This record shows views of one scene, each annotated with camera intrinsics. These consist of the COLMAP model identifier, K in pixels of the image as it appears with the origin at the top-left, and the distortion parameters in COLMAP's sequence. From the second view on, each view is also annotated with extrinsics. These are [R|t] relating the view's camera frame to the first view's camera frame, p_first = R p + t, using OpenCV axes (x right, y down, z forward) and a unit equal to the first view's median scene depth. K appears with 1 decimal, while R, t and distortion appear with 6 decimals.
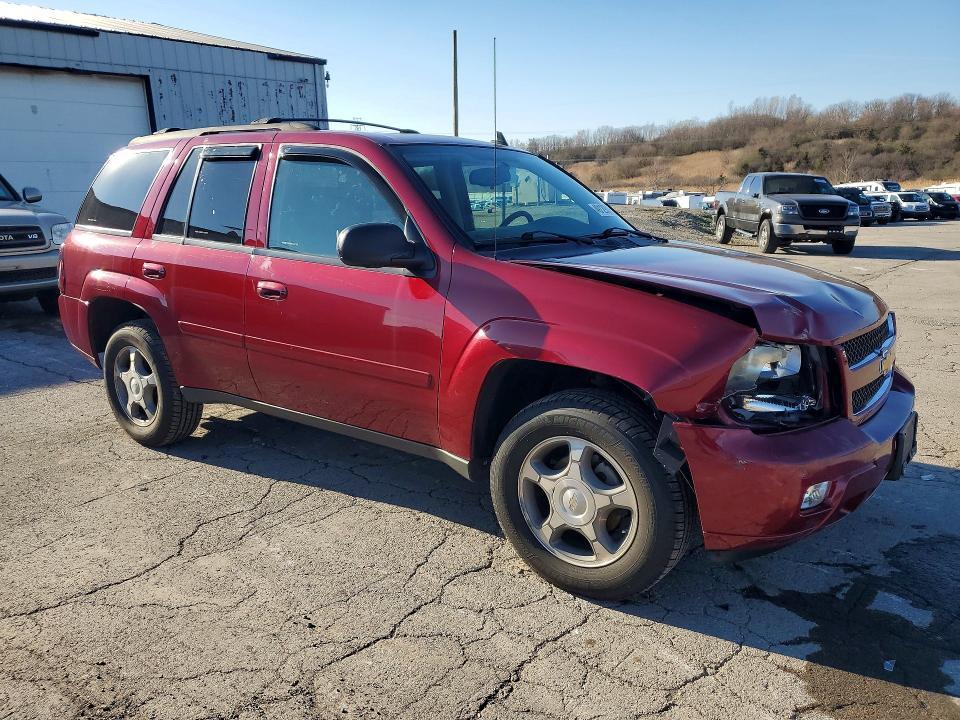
lens RADIAL K [[760.8, 0, 478.8], [0, 760.8, 359.1], [0, 0, 1]] dist [0.032073, 0.007157]
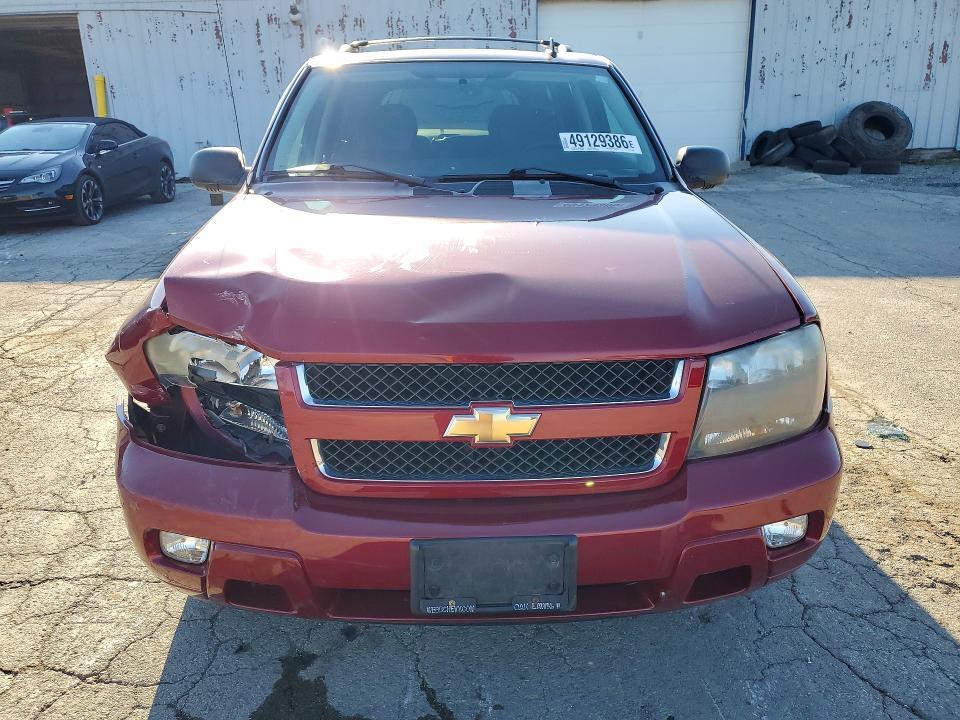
lens RADIAL K [[760.8, 0, 482.5], [0, 760.8, 359.8], [0, 0, 1]] dist [0.032073, 0.007157]
pose [[0.624992, 0.245580, -0.740996, 0.964560], [-0.170789, 0.969247, 0.177175, -0.150539], [0.761719, 0.015821, 0.647714, 0.643920]]
